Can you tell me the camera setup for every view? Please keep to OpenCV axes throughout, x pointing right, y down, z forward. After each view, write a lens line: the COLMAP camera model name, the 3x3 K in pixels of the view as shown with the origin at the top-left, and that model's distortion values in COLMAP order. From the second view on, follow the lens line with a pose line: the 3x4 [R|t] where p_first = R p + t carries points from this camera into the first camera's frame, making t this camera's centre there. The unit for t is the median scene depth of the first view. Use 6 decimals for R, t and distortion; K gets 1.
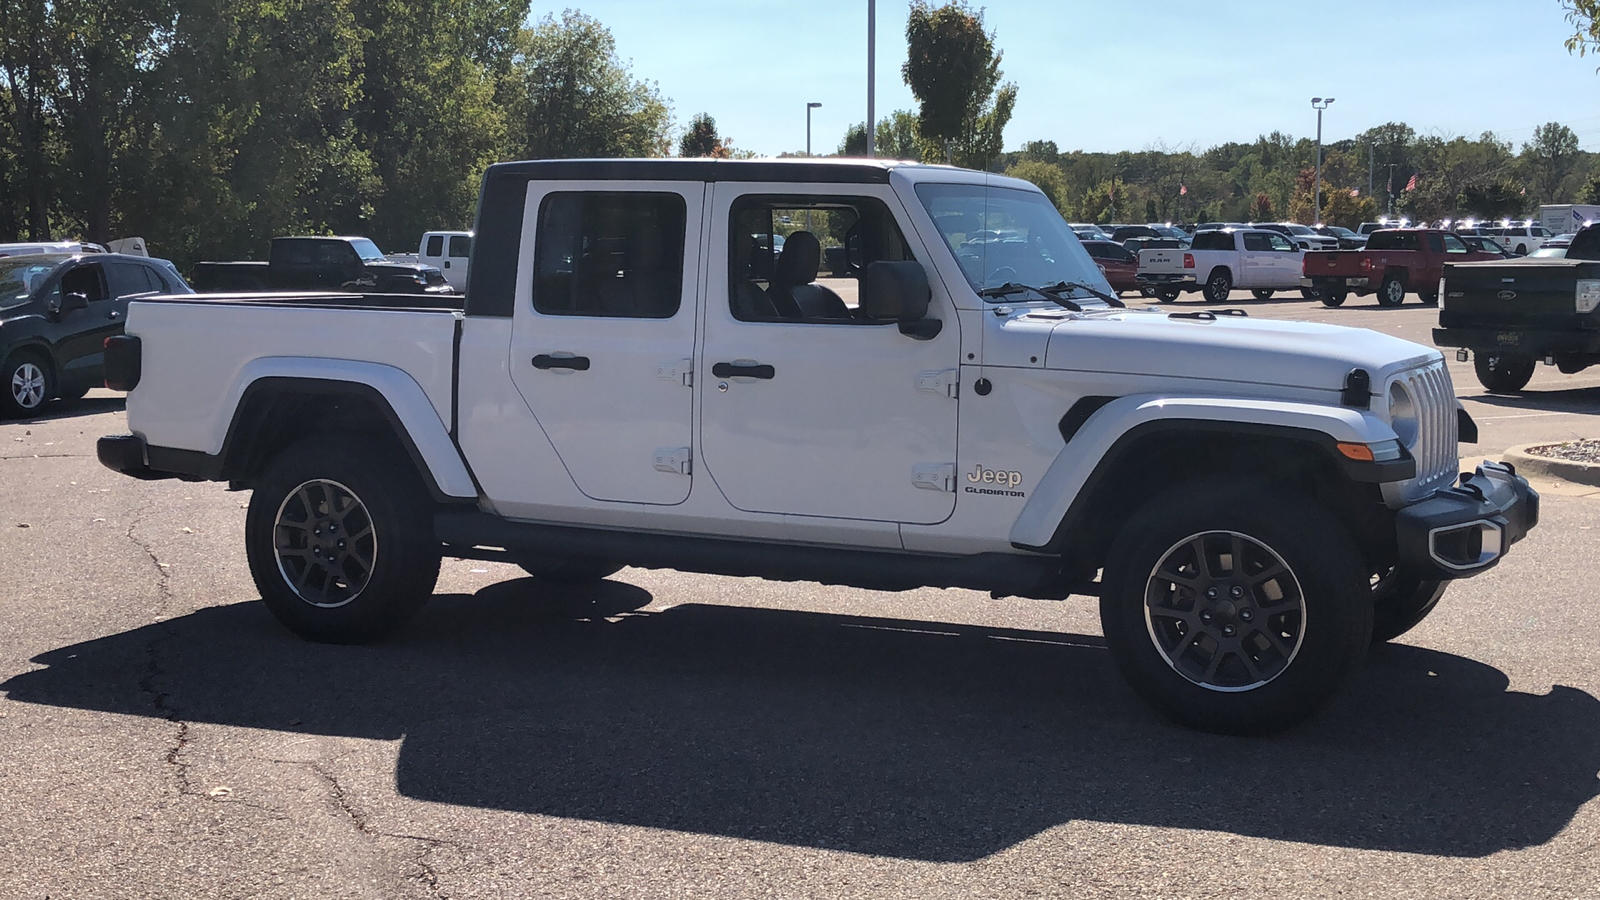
lens RADIAL K [[1997.4, 0, 797.2], [0, 1997.4, 387.1], [0, 0, 1]] dist [0.195479, -0.674931]
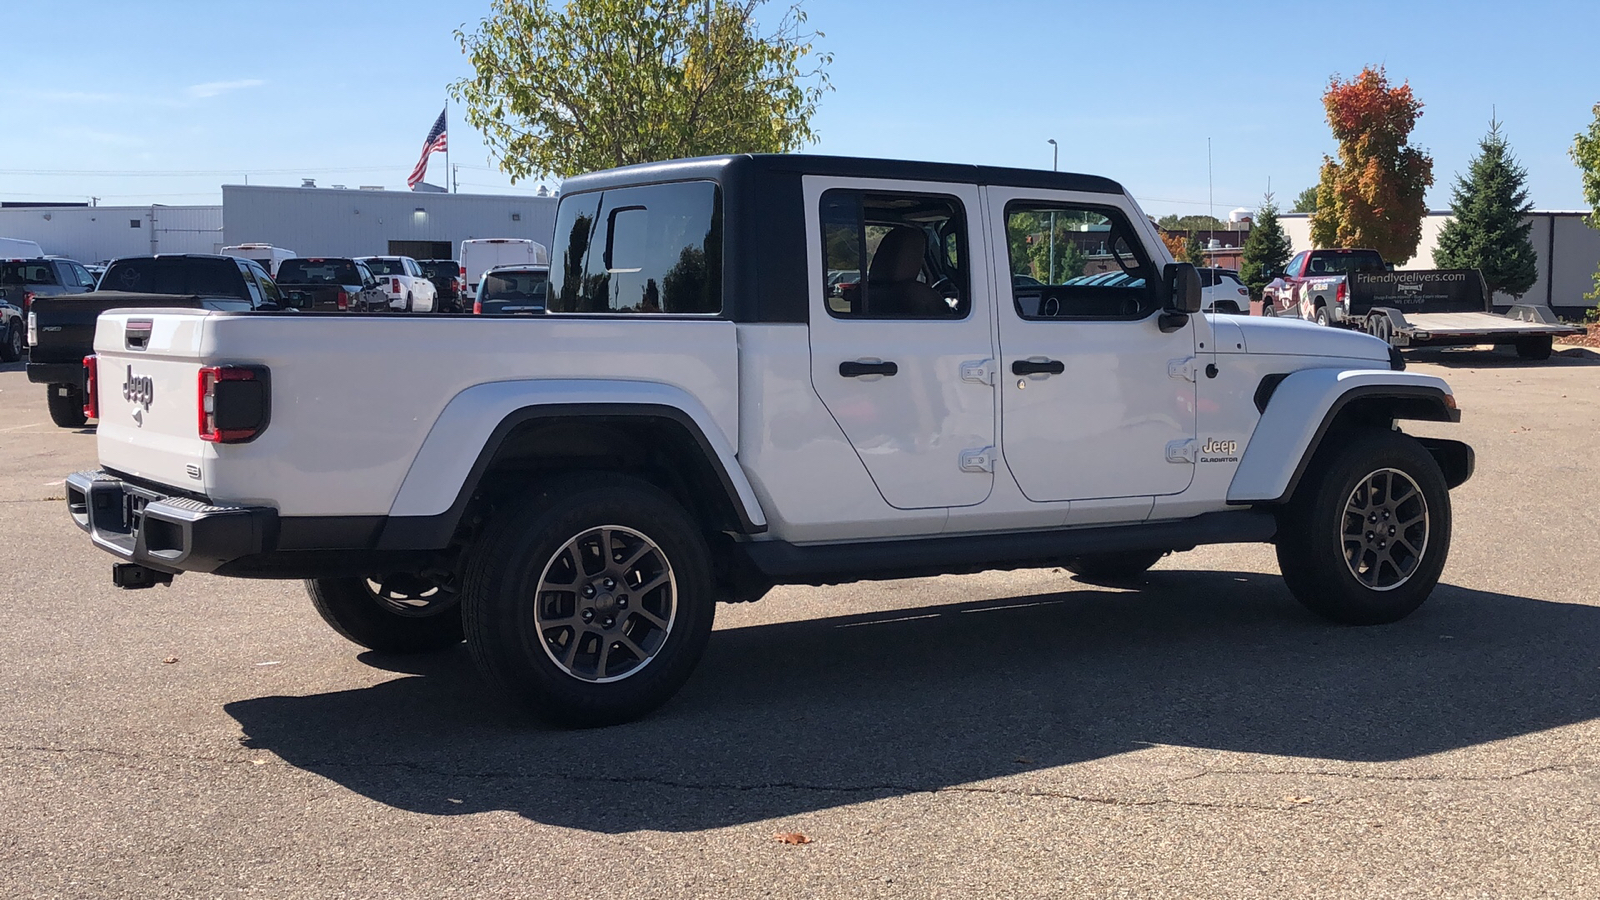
lens RADIAL K [[1997.4, 0, 797.2], [0, 1997.4, 387.1], [0, 0, 1]] dist [0.195479, -0.674931]
pose [[0.522268, -0.038592, 0.851908, -0.880858], [0.059229, 0.998205, 0.008909, -0.013200], [-0.850722, 0.045805, 0.523616, 0.498836]]
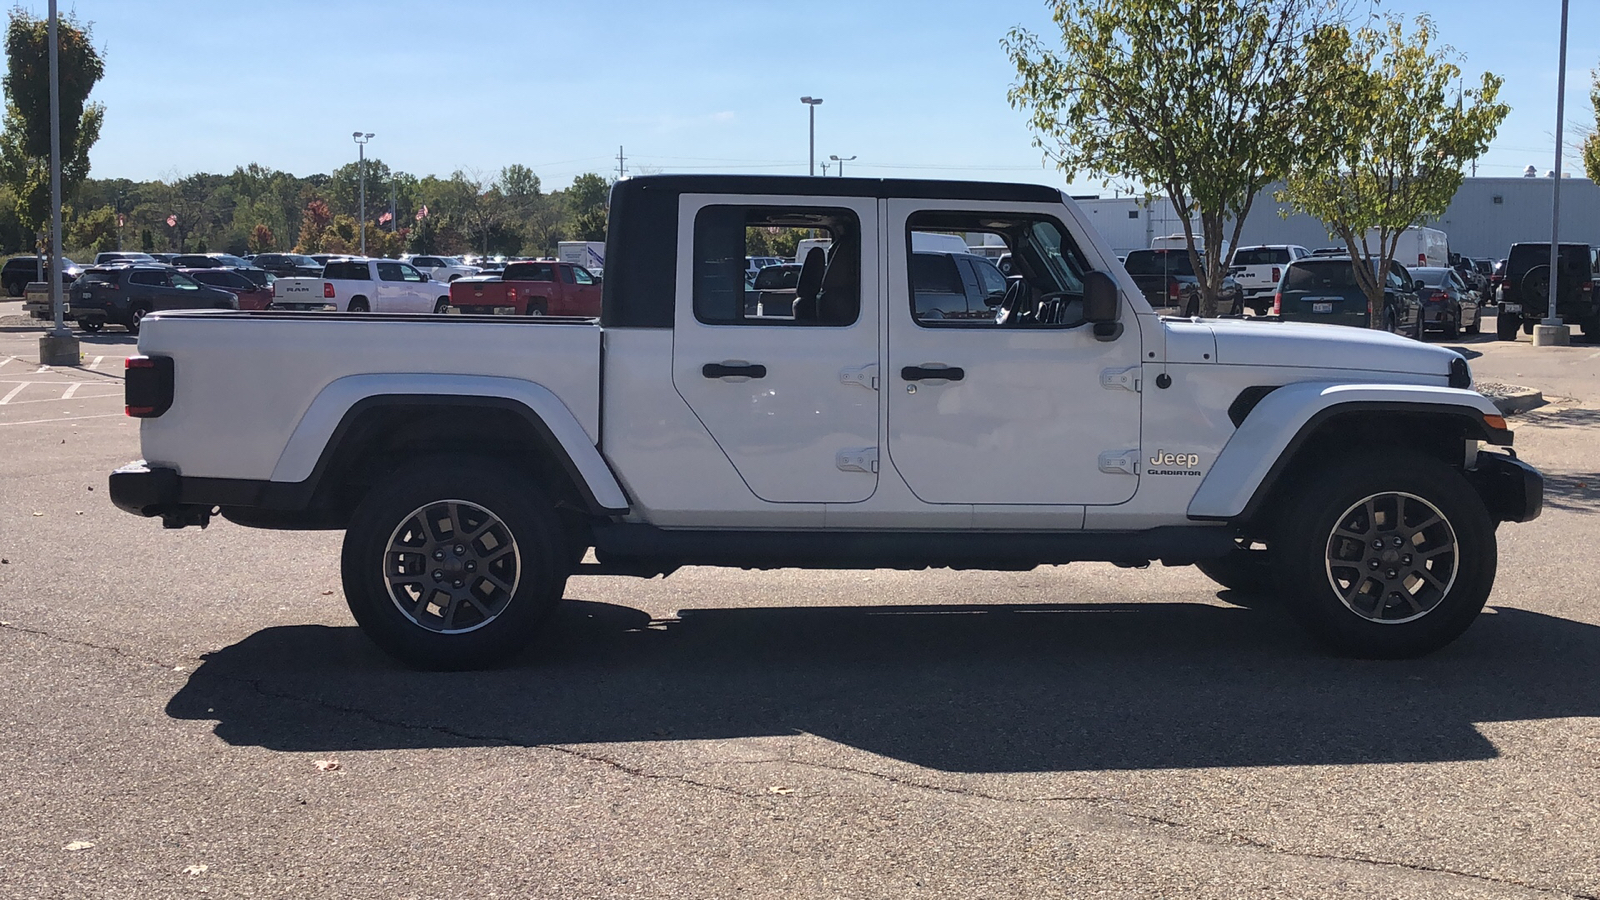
lens RADIAL K [[1997.4, 0, 797.2], [0, 1997.4, 387.1], [0, 0, 1]] dist [0.195479, -0.674931]
pose [[0.873582, -0.023871, 0.486092, -0.550492], [0.031757, 0.999464, -0.007990, 0.004866], [-0.485640, 0.022417, 0.873871, 0.081386]]
